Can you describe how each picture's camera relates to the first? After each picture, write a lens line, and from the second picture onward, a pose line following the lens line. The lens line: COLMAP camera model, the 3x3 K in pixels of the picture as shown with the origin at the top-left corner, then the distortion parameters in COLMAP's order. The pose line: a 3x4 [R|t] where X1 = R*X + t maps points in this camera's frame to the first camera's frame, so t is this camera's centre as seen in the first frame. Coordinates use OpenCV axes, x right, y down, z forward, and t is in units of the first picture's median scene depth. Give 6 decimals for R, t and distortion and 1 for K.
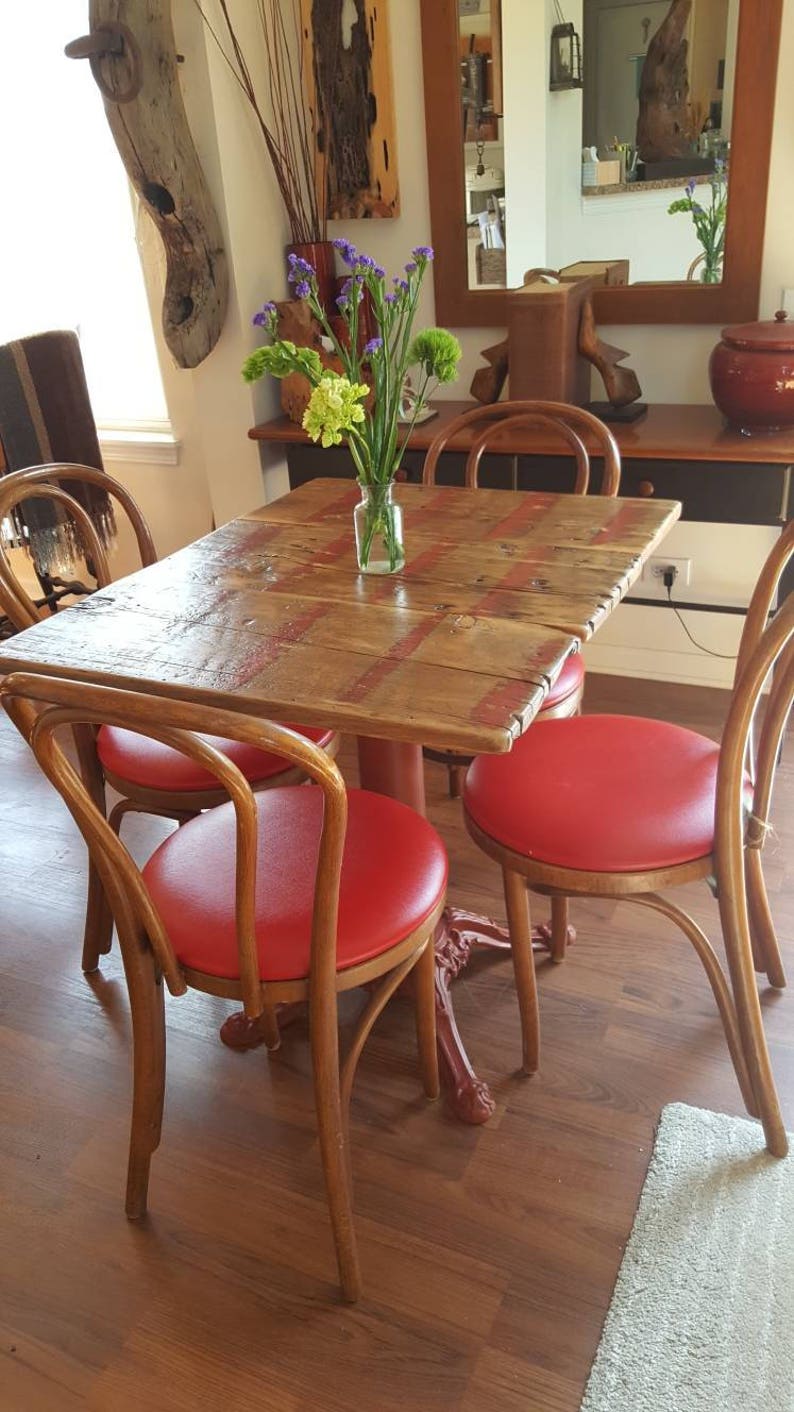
lens RADIAL K [[1058.0, 0, 397.0], [0, 1058.0, 706.0], [0, 0, 1]] dist [0.039090, -0.100688]
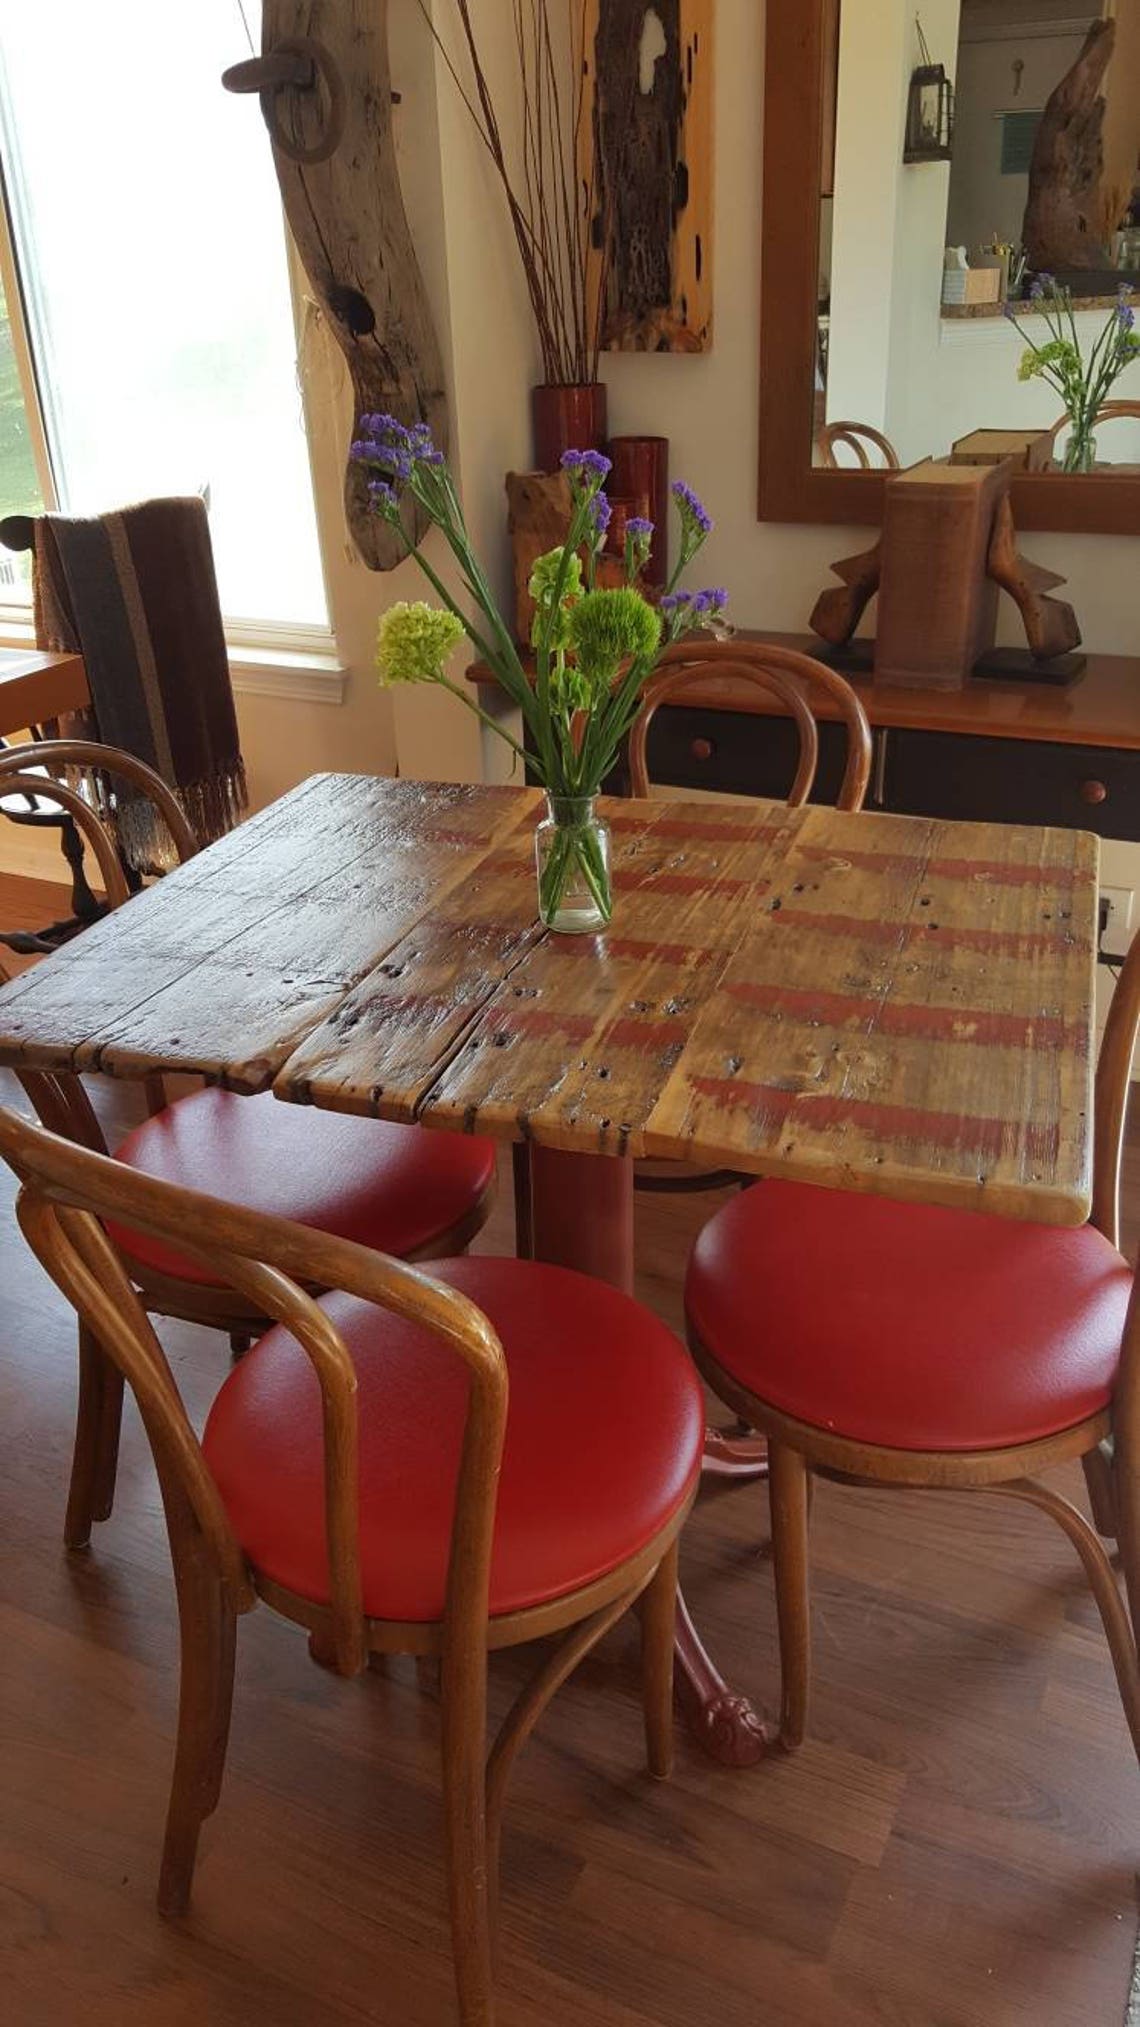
lens RADIAL K [[1505.4, 0, 590.6], [0, 1505.4, 979.8], [0, 0, 1]] dist [0.045613, -0.119013]
pose [[0.999134, 0.041532, 0.002674, -0.060841], [-0.041476, 0.998967, -0.018556, -0.056663], [-0.003442, 0.018429, 0.999824, 0.080885]]
